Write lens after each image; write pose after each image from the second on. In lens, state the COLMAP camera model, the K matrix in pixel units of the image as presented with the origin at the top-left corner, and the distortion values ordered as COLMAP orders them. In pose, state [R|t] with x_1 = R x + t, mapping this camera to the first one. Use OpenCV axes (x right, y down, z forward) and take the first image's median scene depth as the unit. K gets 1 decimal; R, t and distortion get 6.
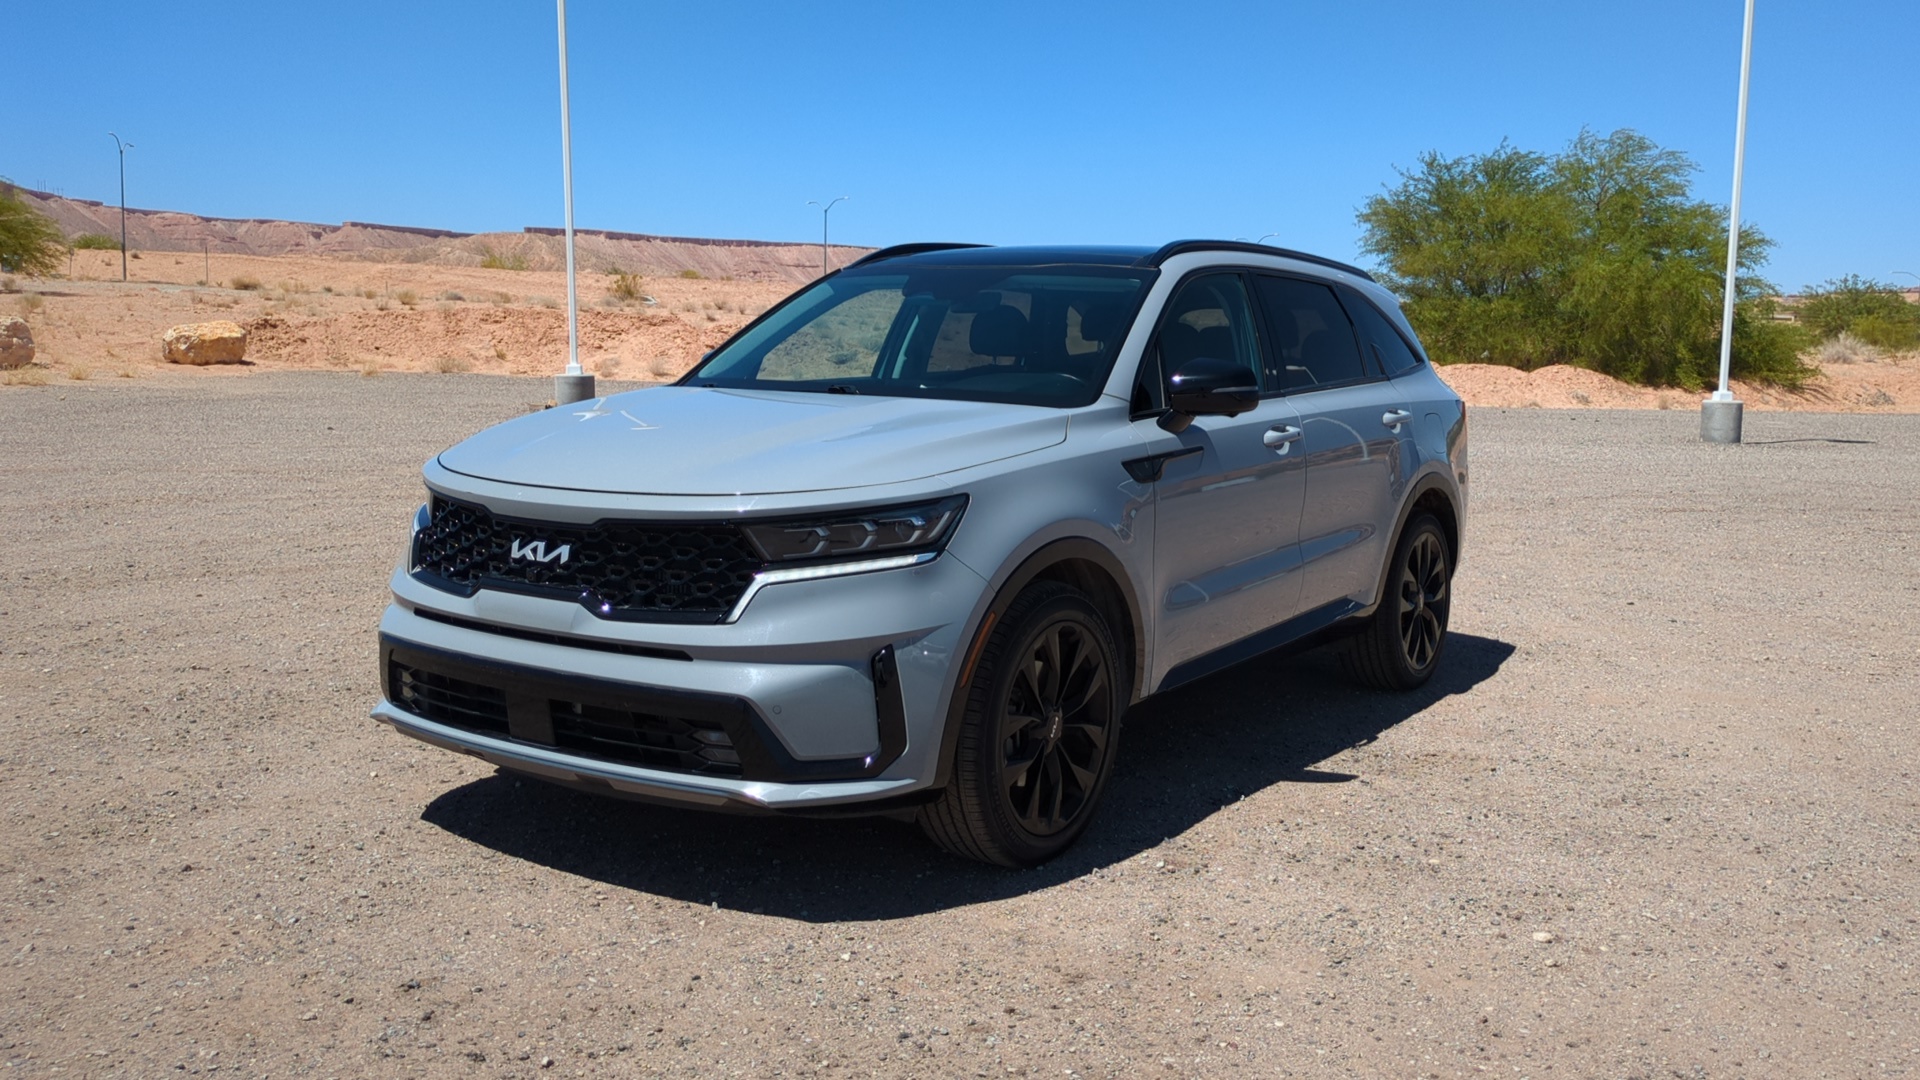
lens RADIAL K [[1643.7, 0, 984.7], [0, 1643.7, 545.3], [0, 0, 1]] dist [0.064984, -0.093335]
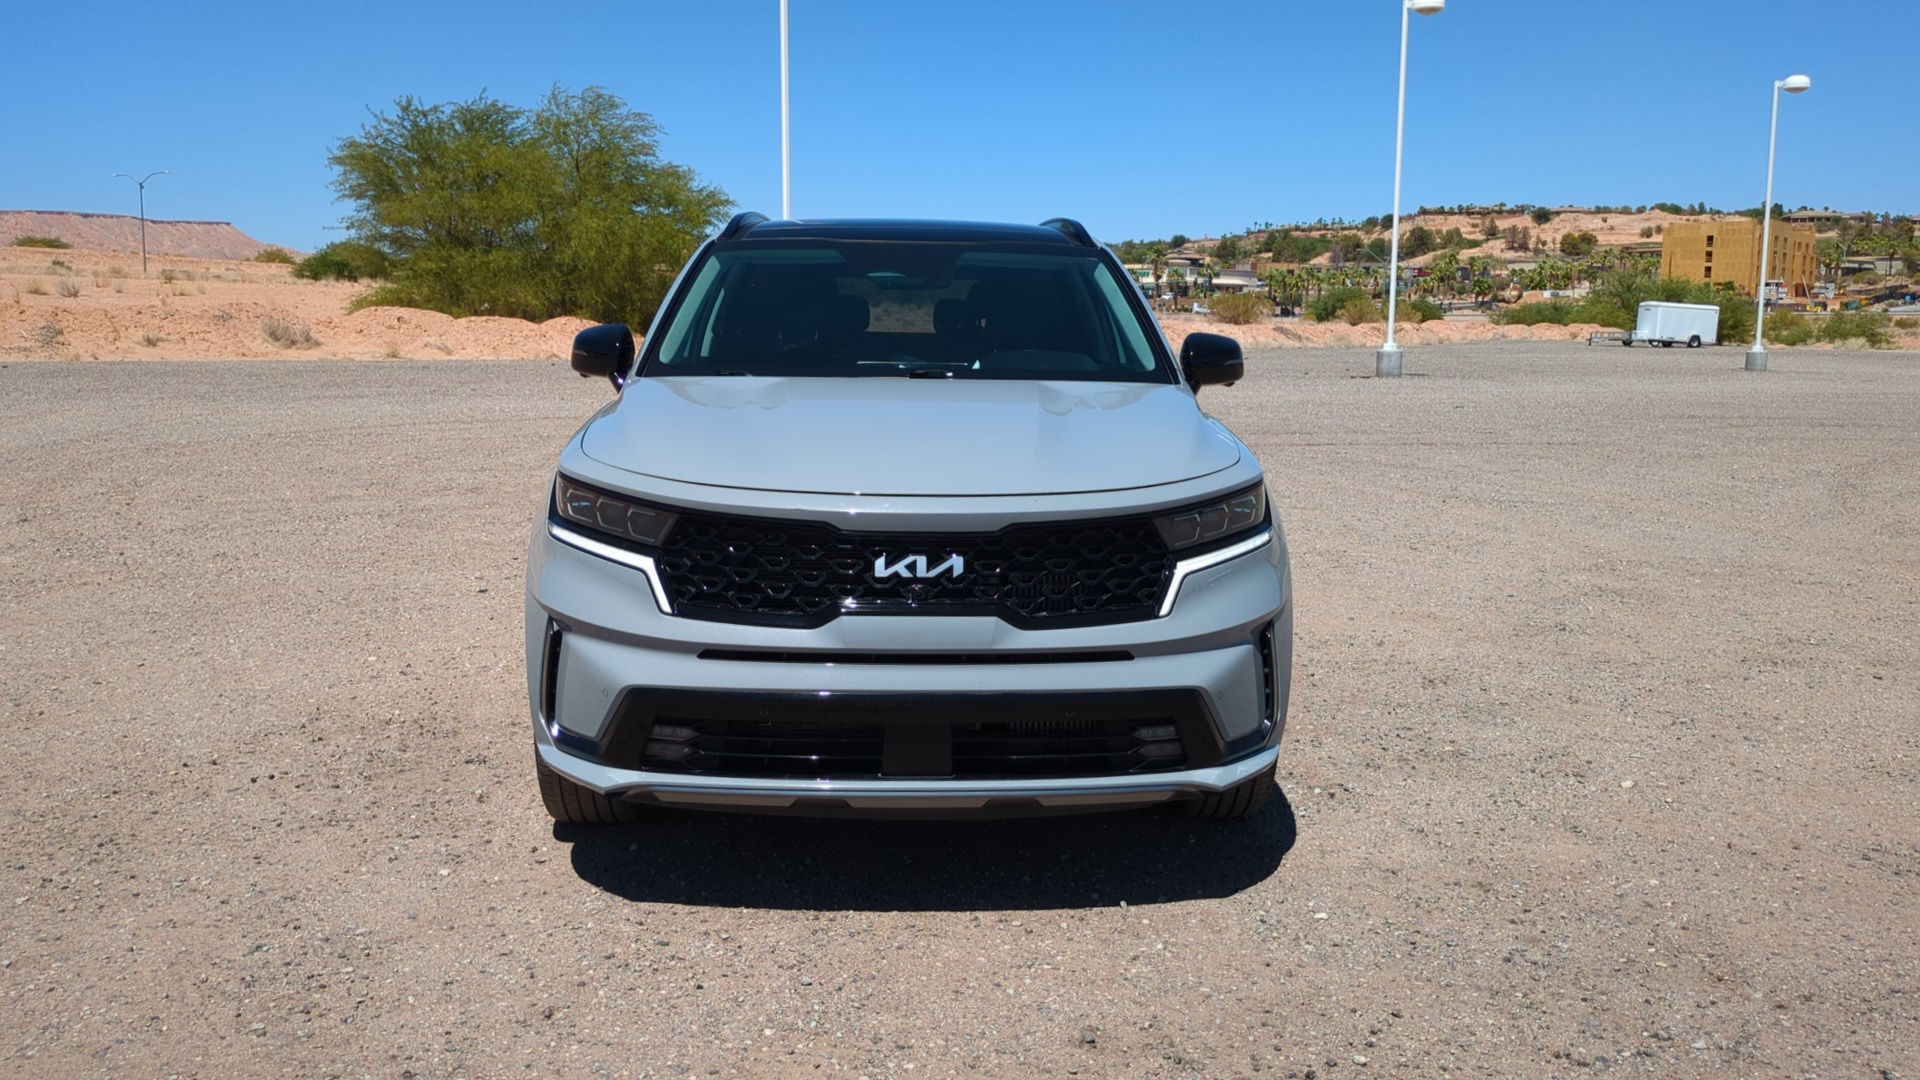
lens RADIAL K [[1643.7, 0, 984.7], [0, 1643.7, 545.3], [0, 0, 1]] dist [0.064984, -0.093335]
pose [[0.804741, -0.093893, 0.586153, -0.483178], [0.076106, 0.995582, 0.054989, -0.034419], [-0.588727, 0.000358, 0.808332, 0.154047]]
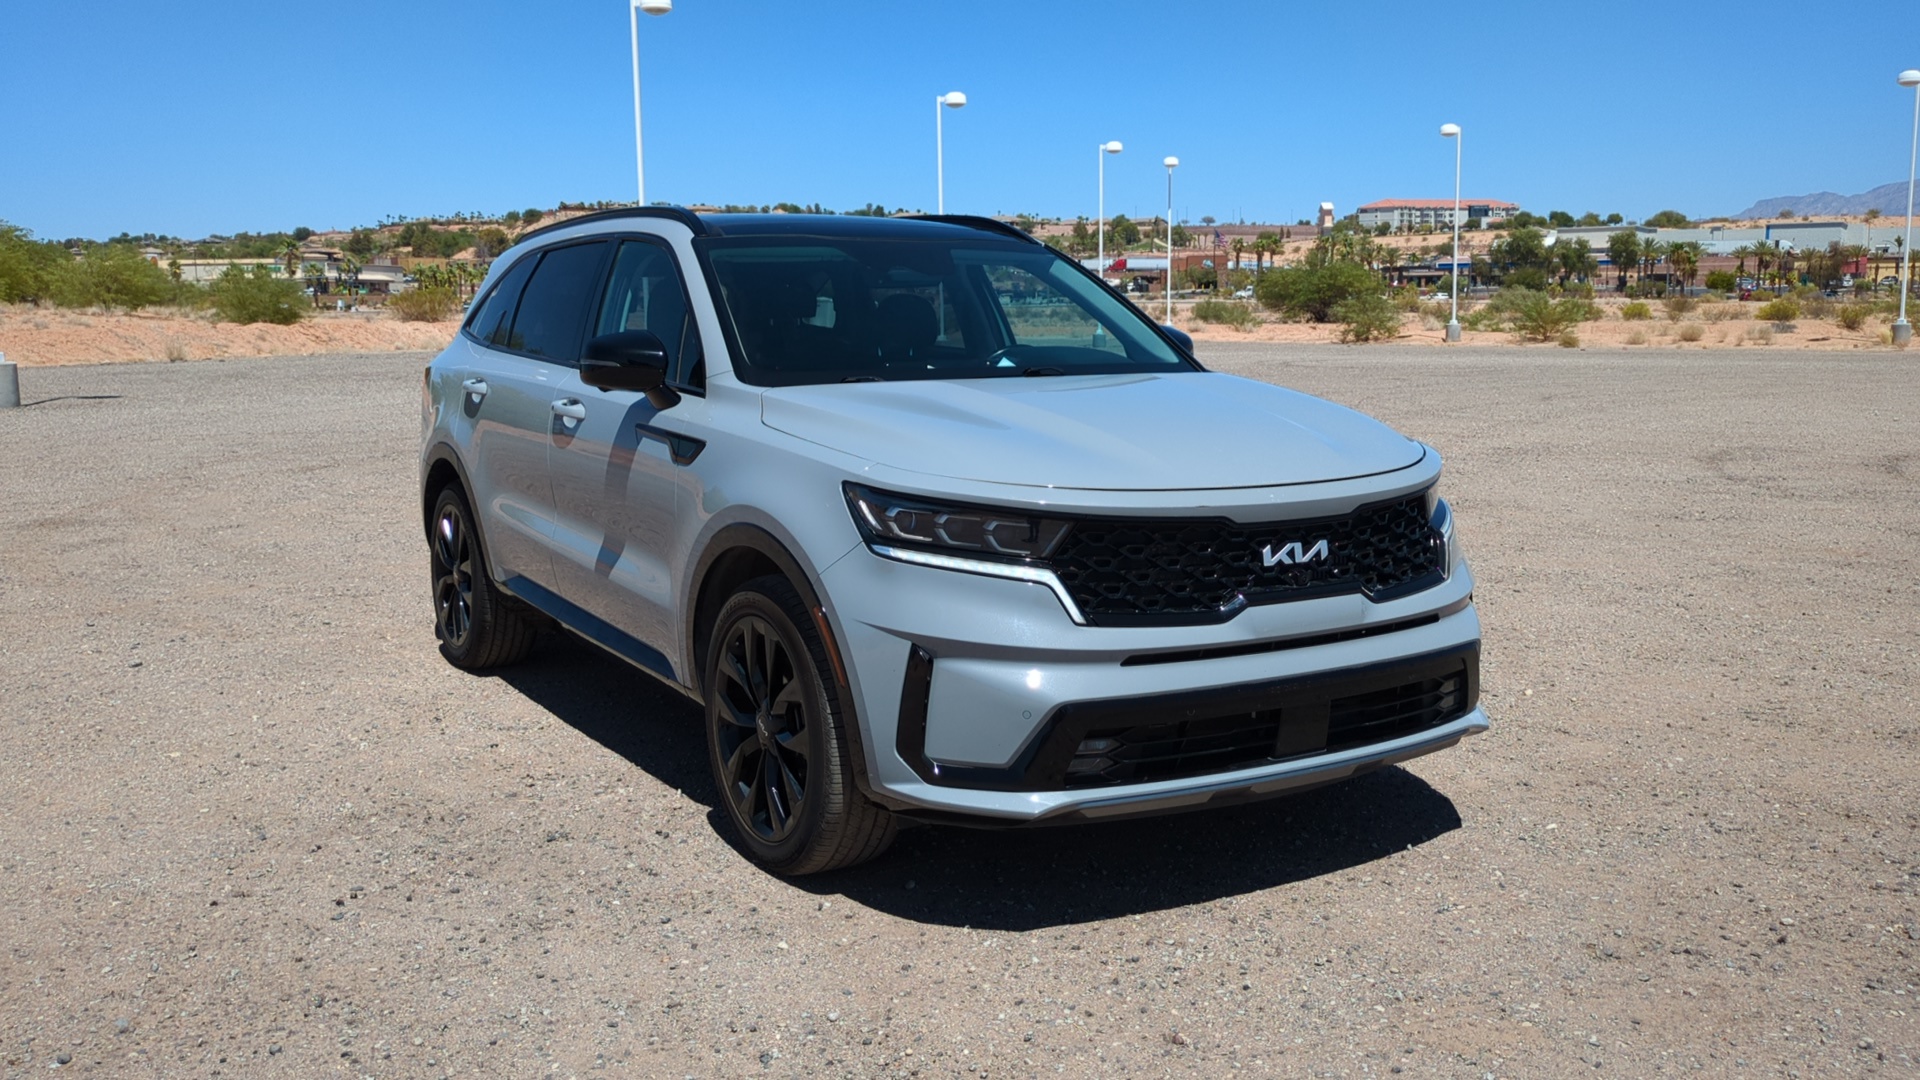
lens RADIAL K [[1643.7, 0, 984.7], [0, 1643.7, 545.3], [0, 0, 1]] dist [0.064984, -0.093335]
pose [[0.418934, -0.151414, 0.895304, -0.745403], [0.124697, 0.986251, 0.108446, -0.078396], [-0.899414, 0.066210, 0.432054, 0.471507]]
